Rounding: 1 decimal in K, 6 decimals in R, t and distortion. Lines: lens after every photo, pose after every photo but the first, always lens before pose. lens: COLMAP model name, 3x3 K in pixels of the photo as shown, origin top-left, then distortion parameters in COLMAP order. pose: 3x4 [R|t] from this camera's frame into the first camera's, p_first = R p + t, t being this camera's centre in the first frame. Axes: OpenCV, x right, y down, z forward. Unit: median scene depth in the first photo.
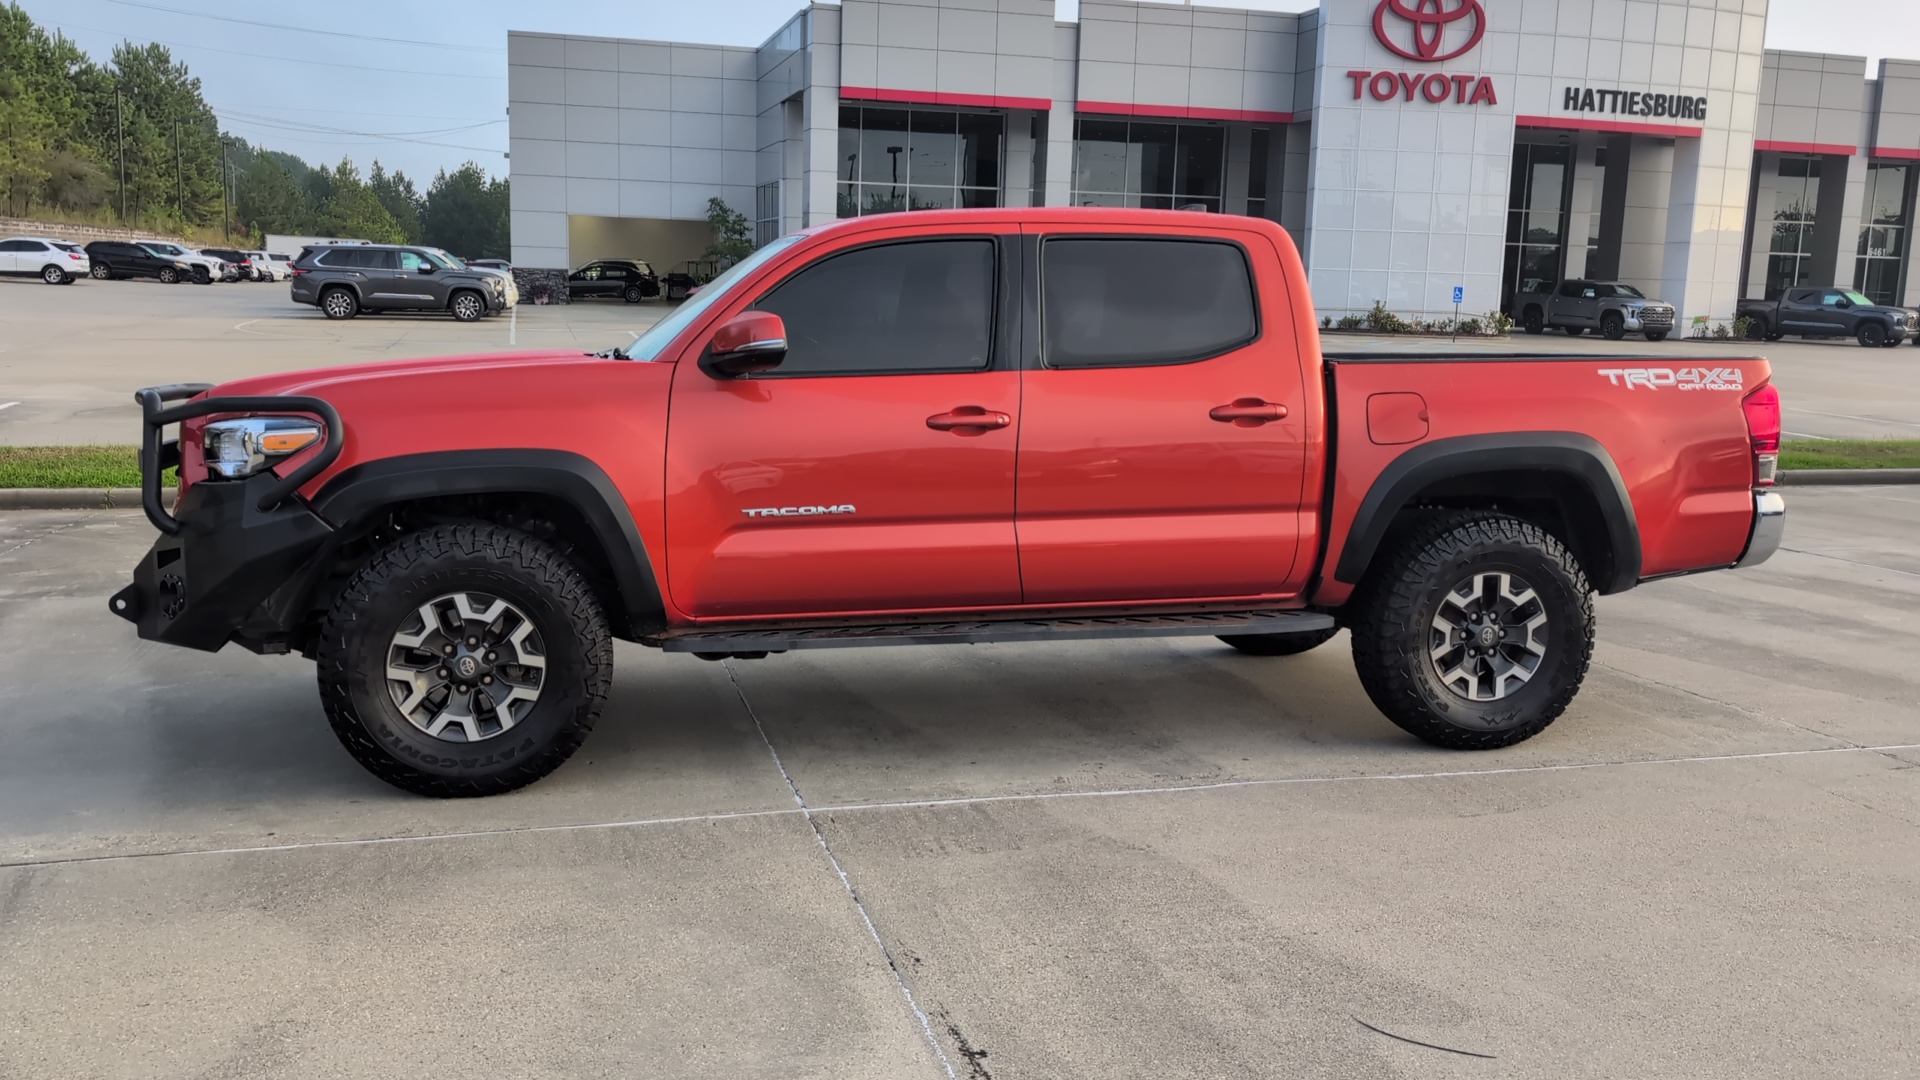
lens RADIAL K [[1598.1, 0, 961.5], [0, 1598.1, 567.9], [0, 0, 1]] dist [0.024447, -0.012479]
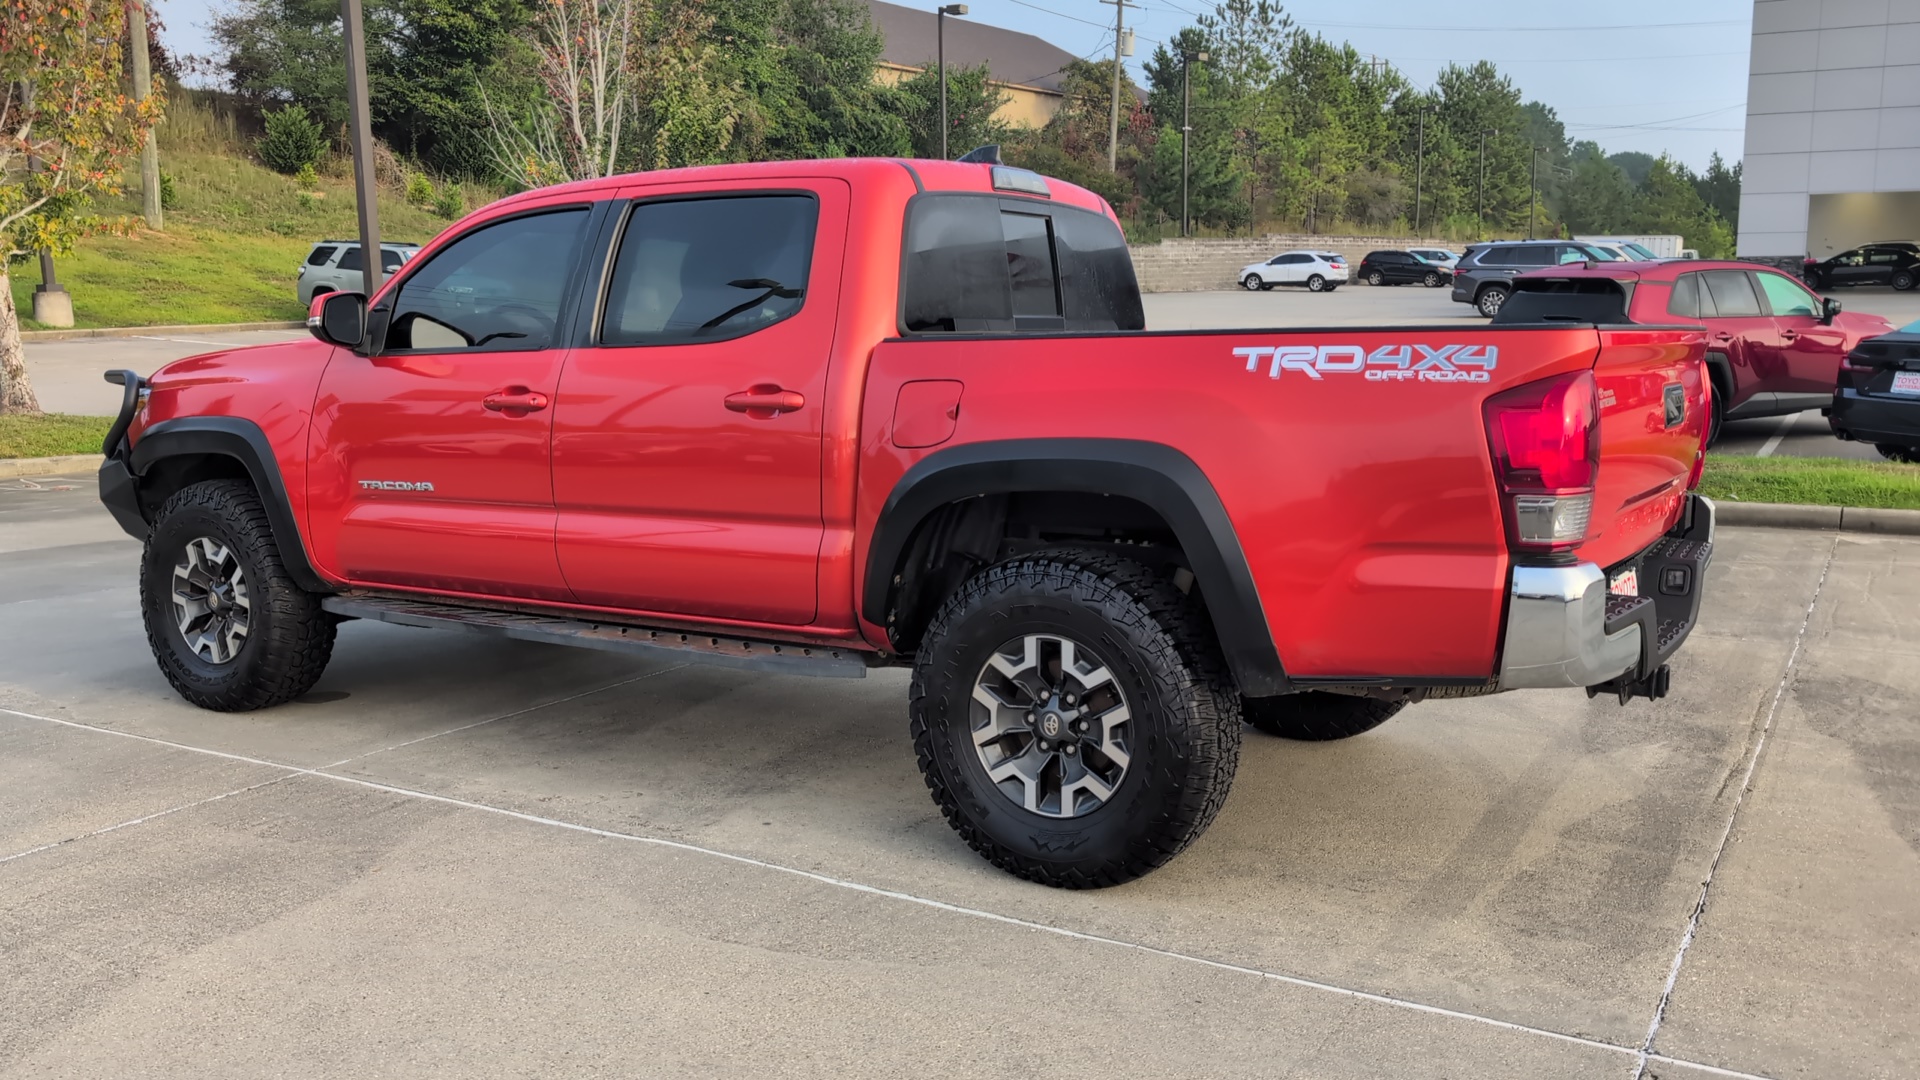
lens RADIAL K [[1617.6, 0, 960.0], [0, 1617.6, 540.0], [0, 0, 1]] dist [0.015329, -0.017128]
pose [[0.702859, 0.078757, -0.706955, 0.090086], [-0.091777, 0.995585, 0.019667, -0.005528], [0.705383, 0.051059, 0.706985, 0.052565]]
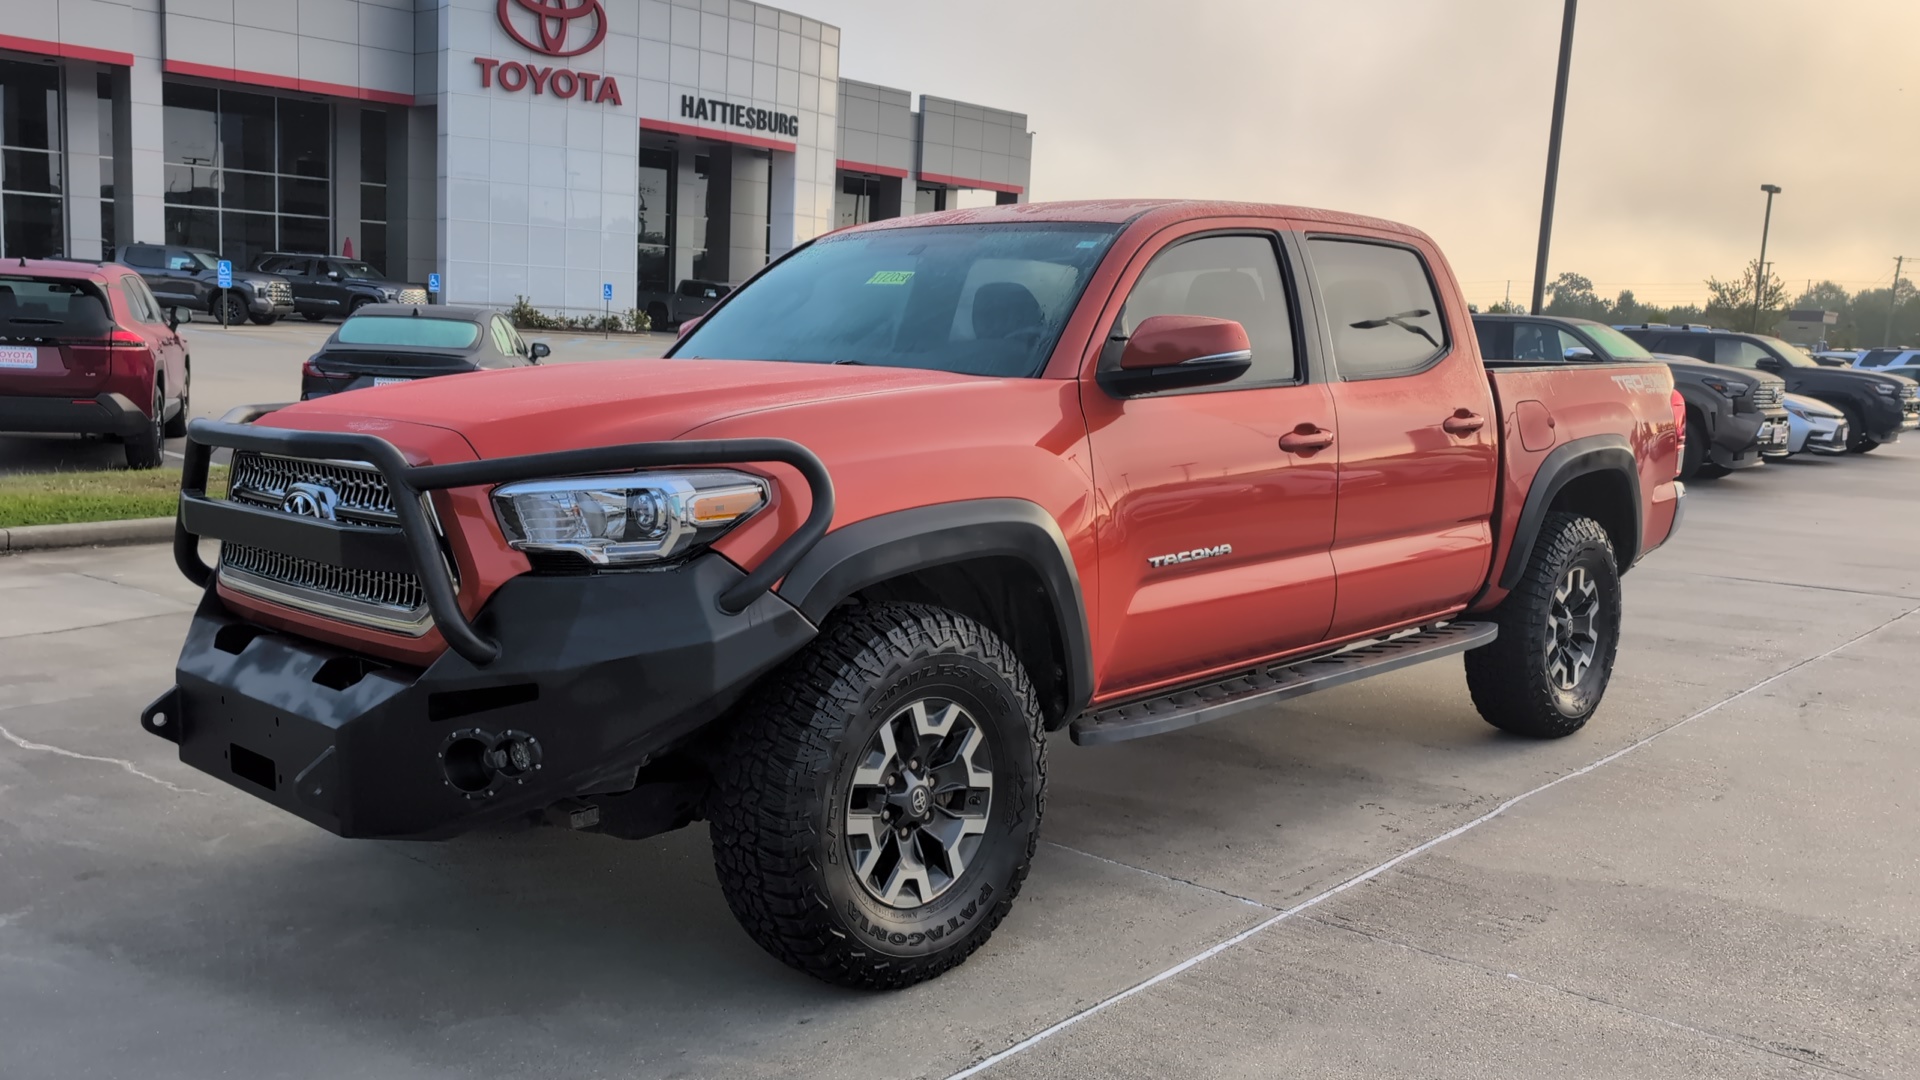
lens RADIAL K [[1617.6, 0, 960.0], [0, 1617.6, 540.0], [0, 0, 1]] dist [0.015329, -0.017128]
pose [[0.834286, -0.062322, 0.547798, -0.066851], [0.070728, 0.997479, 0.005765, -0.005731], [-0.546776, 0.033935, 0.836591, 0.036513]]
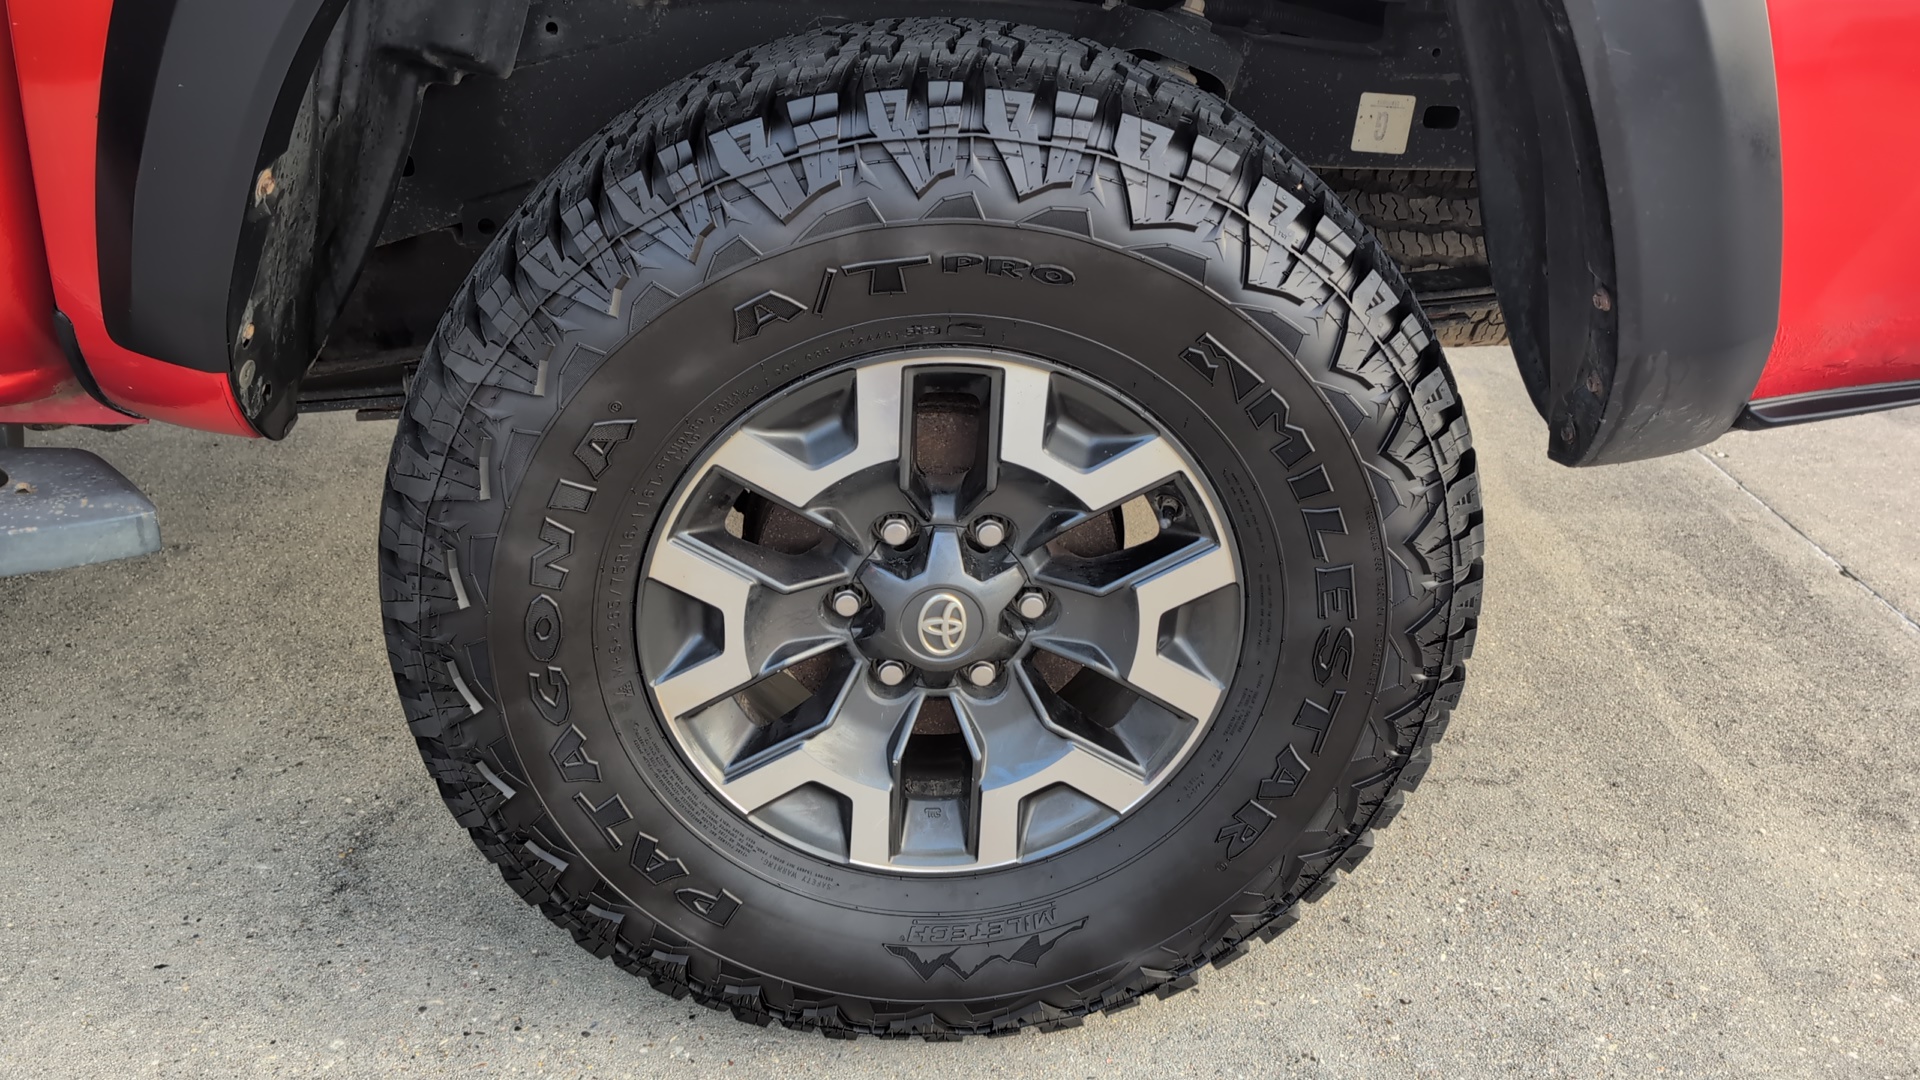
lens RADIAL K [[1617.6, 0, 960.0], [0, 1617.6, 540.0], [0, 0, 1]] dist [0.015329, -0.017128]
pose [[0.987442, 0.103753, -0.119137, 0.040234], [-0.060707, 0.945413, 0.320171, -0.004491], [0.145852, -0.308918, 0.939839, 0.089993]]
